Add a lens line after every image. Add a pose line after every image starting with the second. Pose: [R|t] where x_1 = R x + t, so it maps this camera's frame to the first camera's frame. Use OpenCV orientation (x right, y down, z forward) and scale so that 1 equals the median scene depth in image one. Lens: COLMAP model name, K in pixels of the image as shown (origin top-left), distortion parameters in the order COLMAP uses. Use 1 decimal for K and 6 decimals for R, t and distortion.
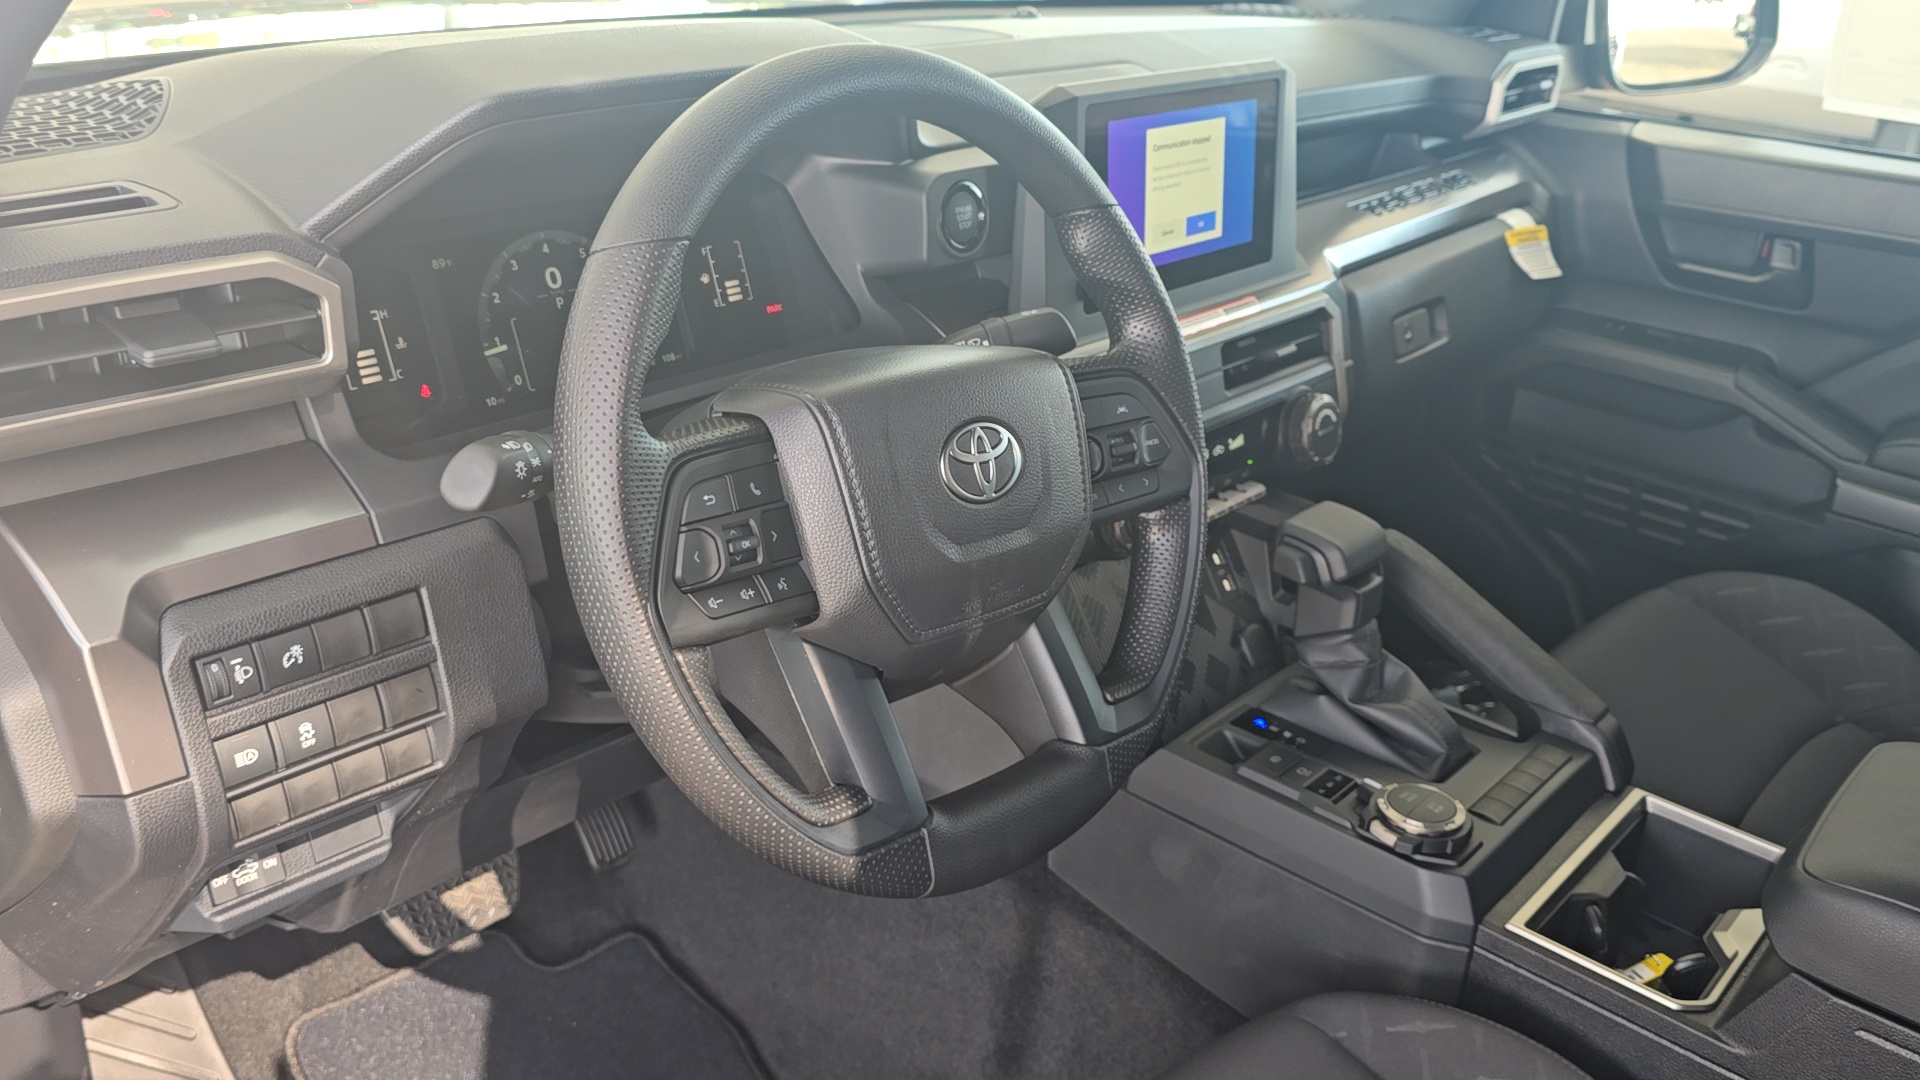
lens RADIAL K [[1608.7, 0, 962.4], [0, 1608.7, 534.9], [0, 0, 1]] dist [-0.018114, 0.007602]
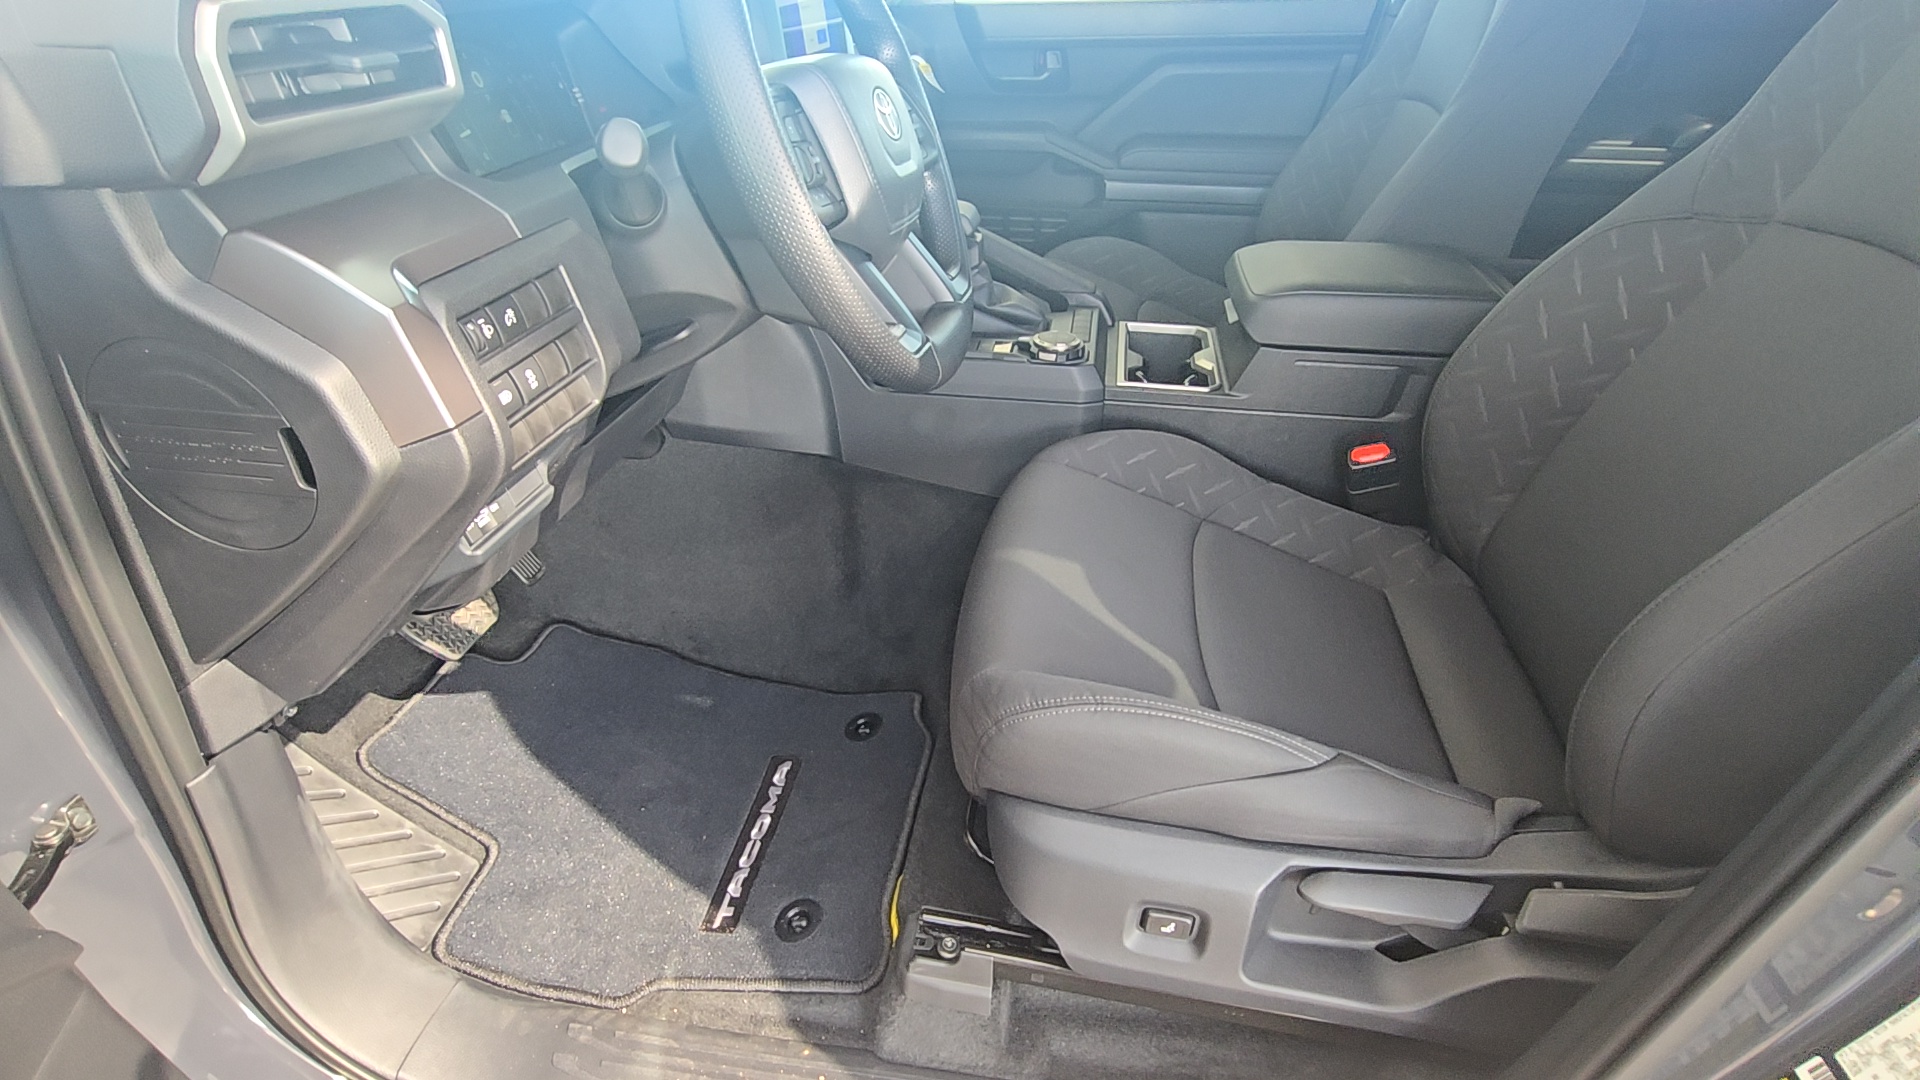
lens RADIAL K [[975.8, 0, 974.7], [0, 975.8, 555.8], [0, 0, 1]] dist [0.000342, -0.000374]
pose [[0.834220, -0.337343, 0.436207, -0.362526], [0.262683, 0.938633, 0.223532, 0.128119], [-0.484845, -0.071891, 0.871640, 0.059099]]
